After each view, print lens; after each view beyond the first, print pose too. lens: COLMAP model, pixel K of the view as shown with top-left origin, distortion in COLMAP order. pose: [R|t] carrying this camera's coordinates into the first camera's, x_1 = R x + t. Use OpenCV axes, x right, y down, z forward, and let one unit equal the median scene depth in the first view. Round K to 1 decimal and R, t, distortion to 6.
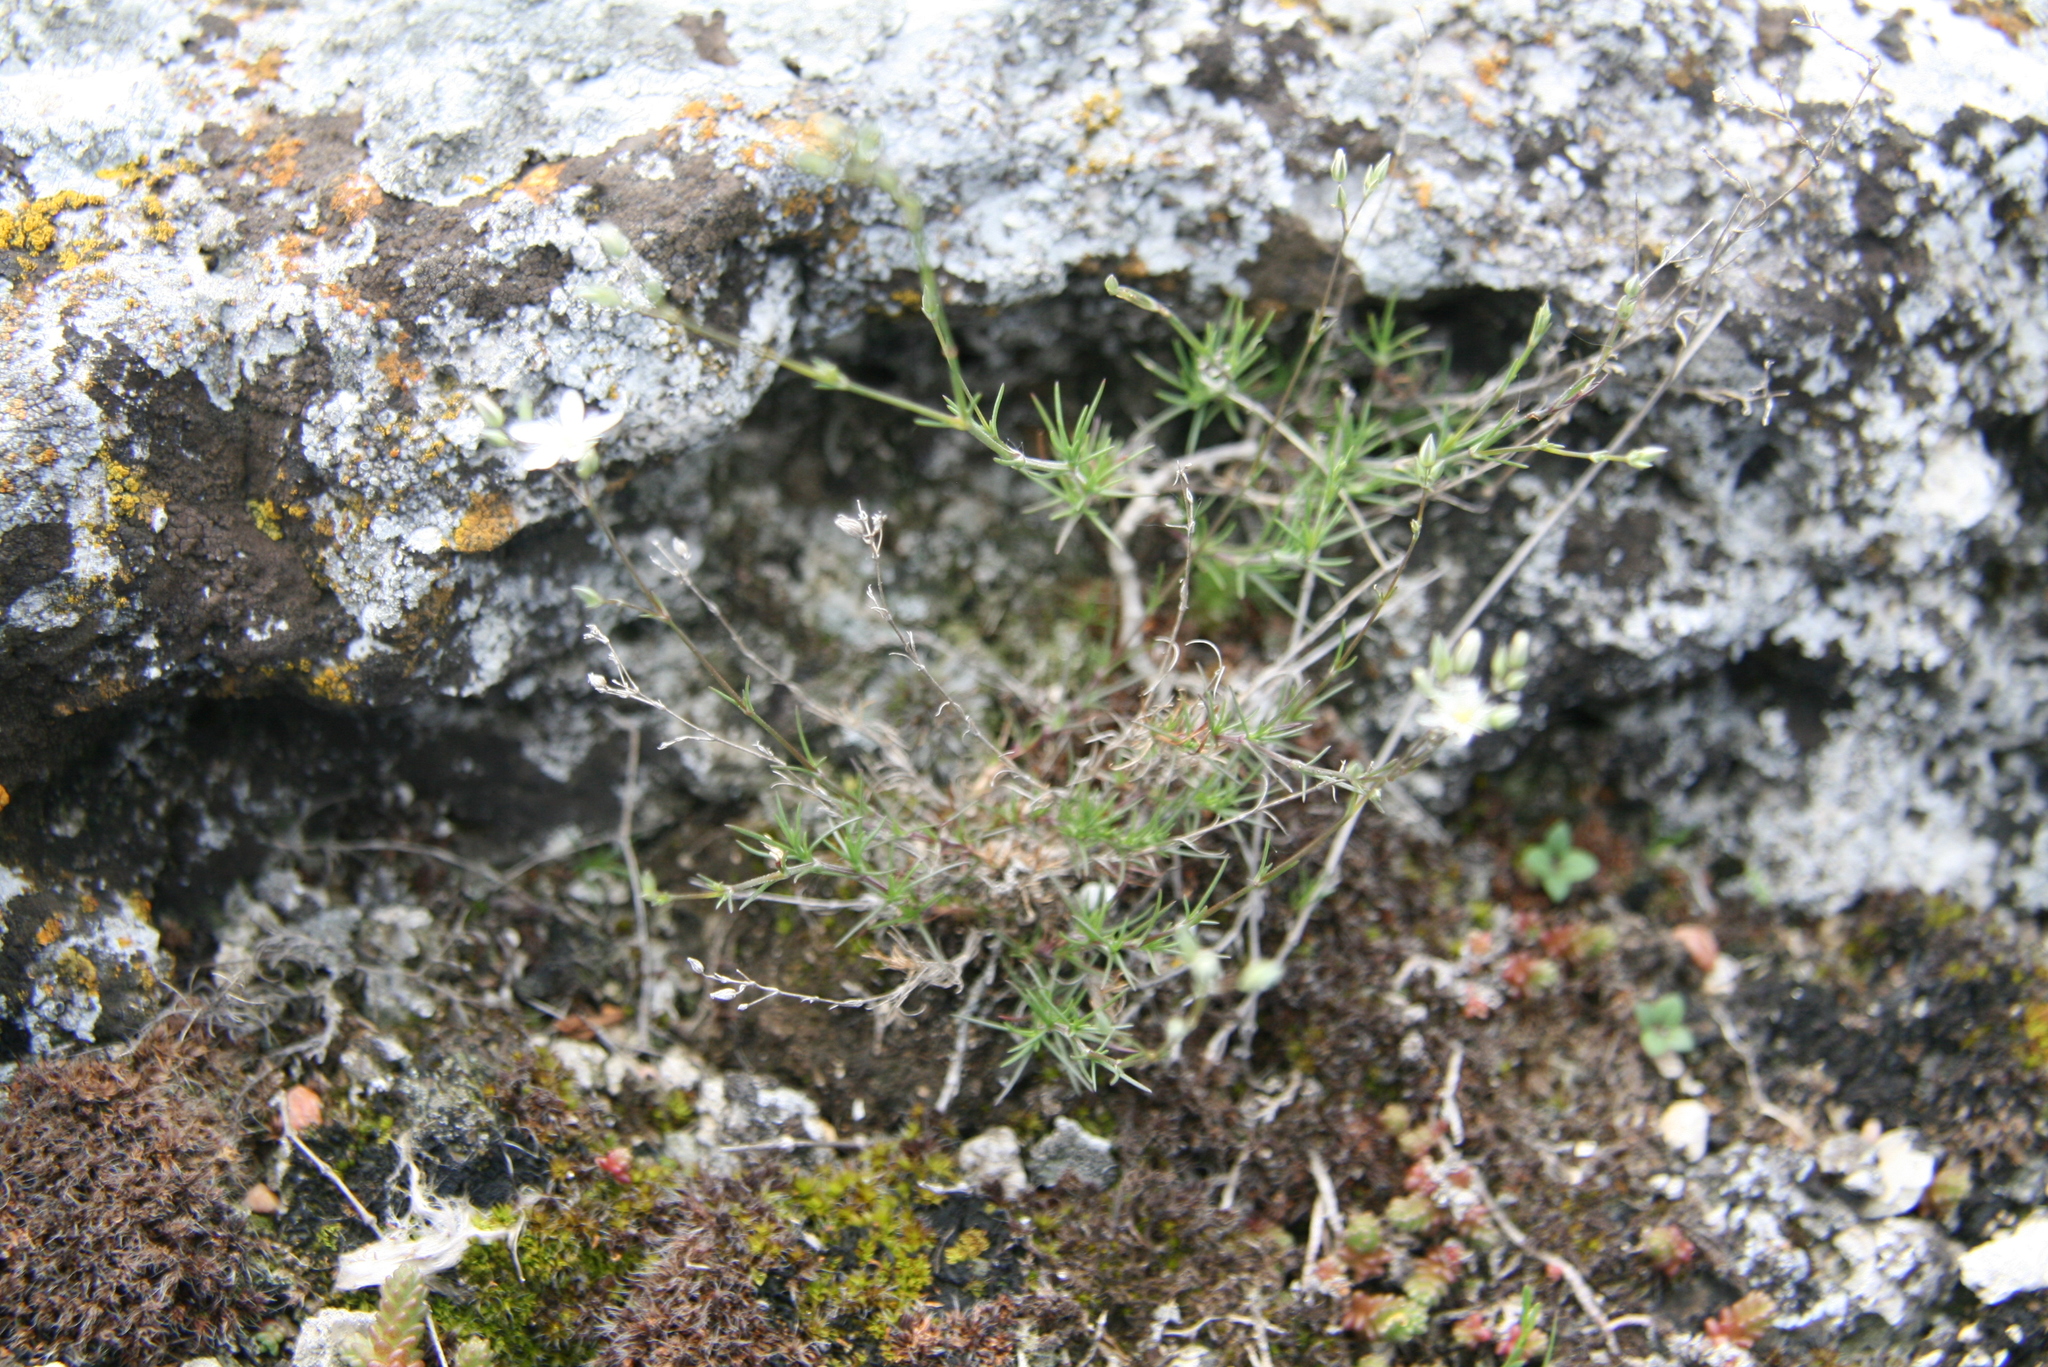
lens RADIAL K [[3471.8, 0, 1024.0], [0, 3471.8, 683.5], [0, 0, 1]] dist [-0.015691, -0.007458]
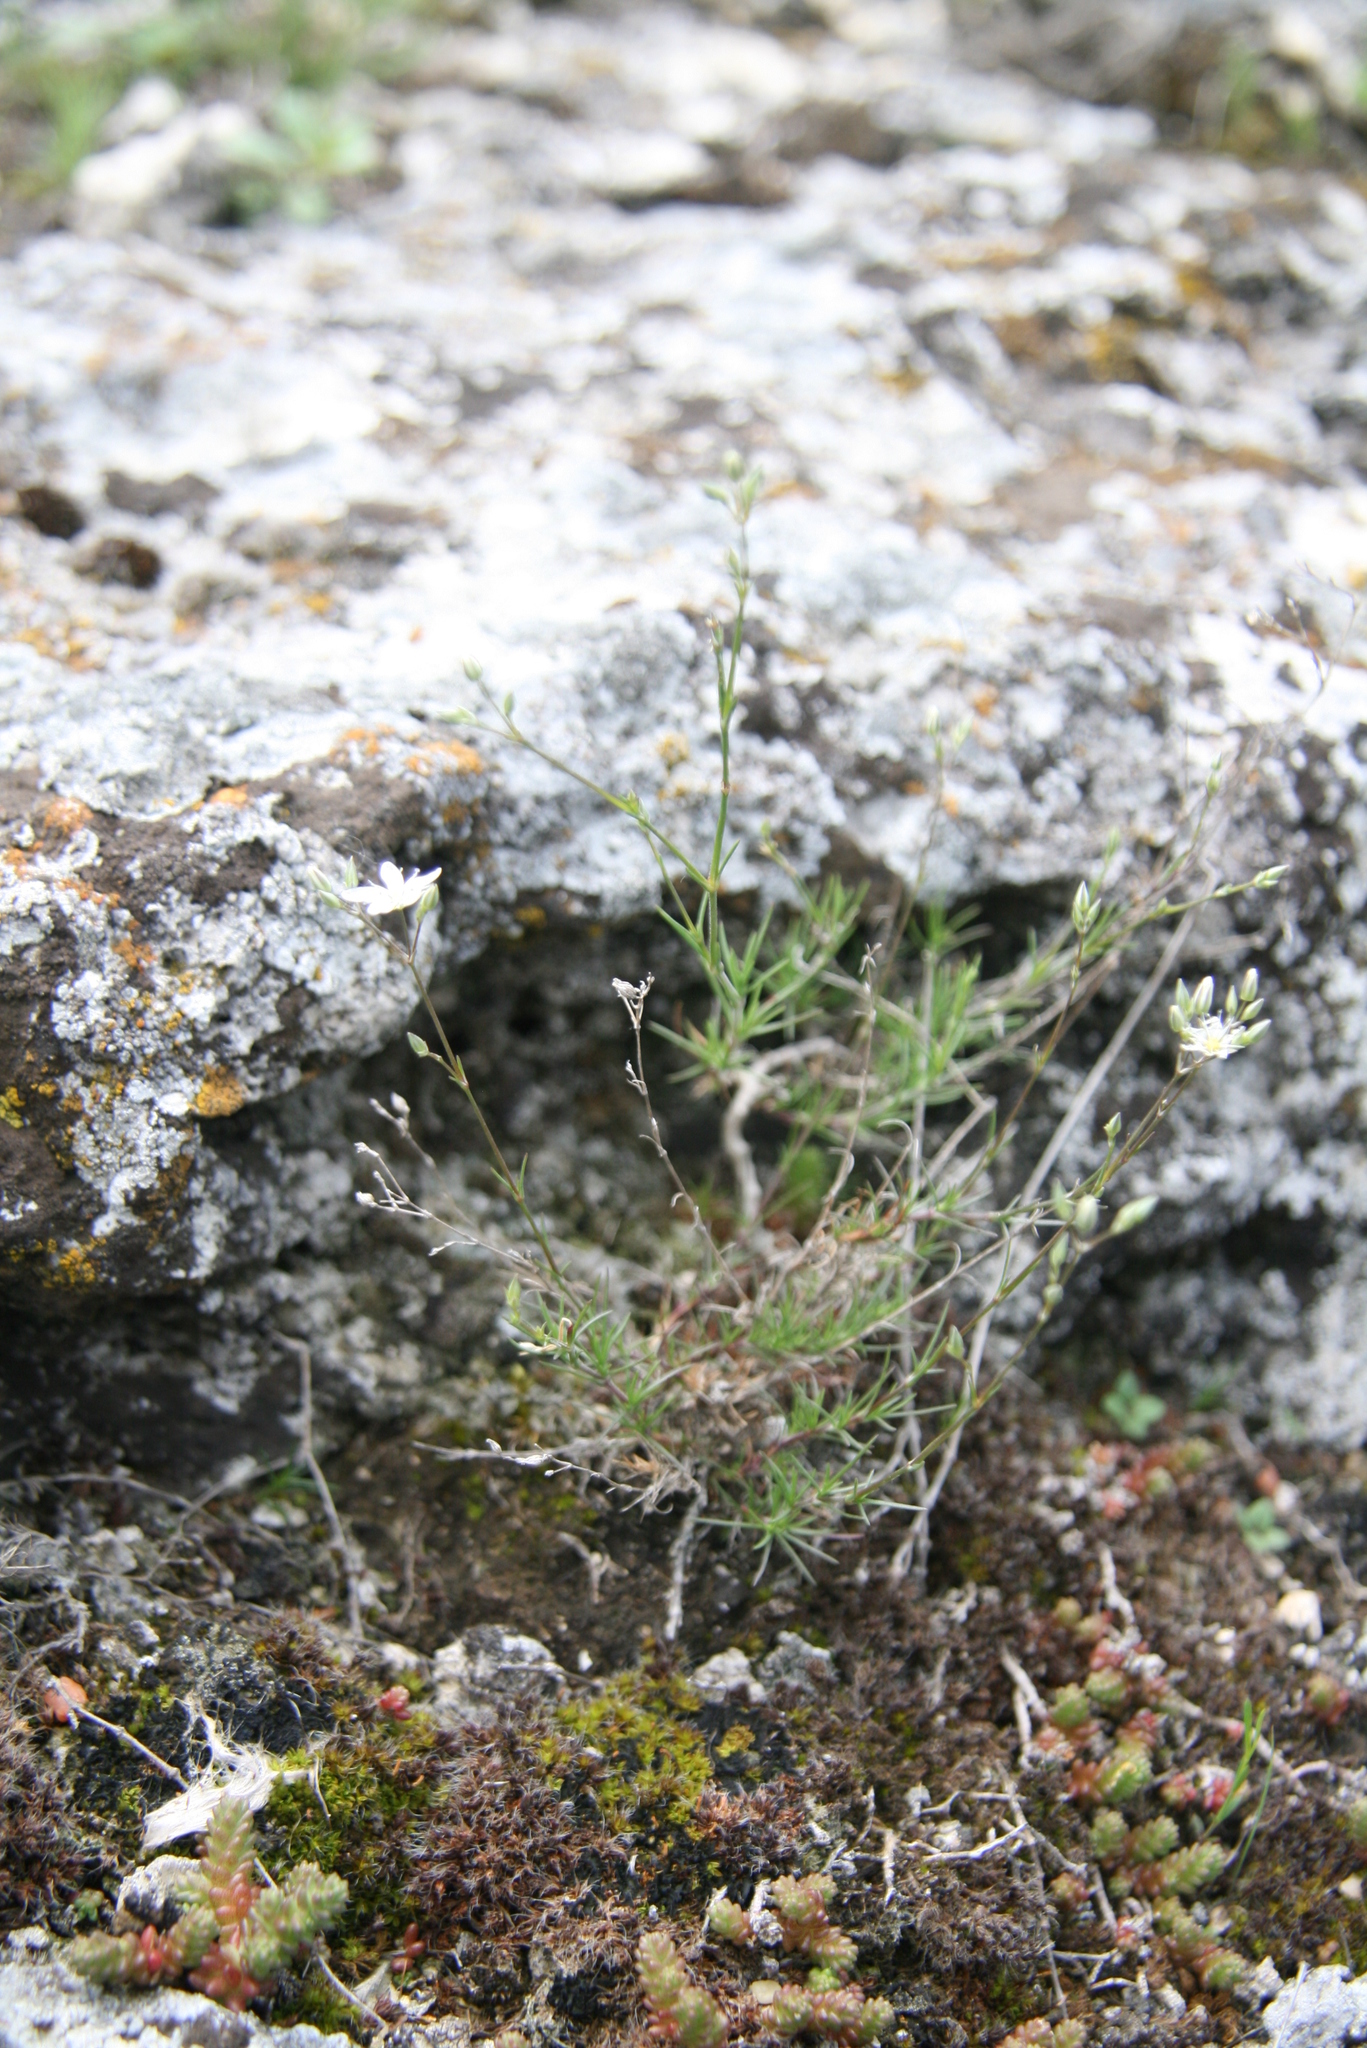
lens RADIAL K [[3471.8, 0, 683.5], [0, 3471.8, 1024.0], [0, 0, 1]] dist [-0.015691, -0.007458]
pose [[0.964789, -0.075494, 0.251959, -0.273044], [0.147633, 0.948227, -0.281195, 0.244596], [-0.217686, 0.308491, 0.925984, -0.026208]]
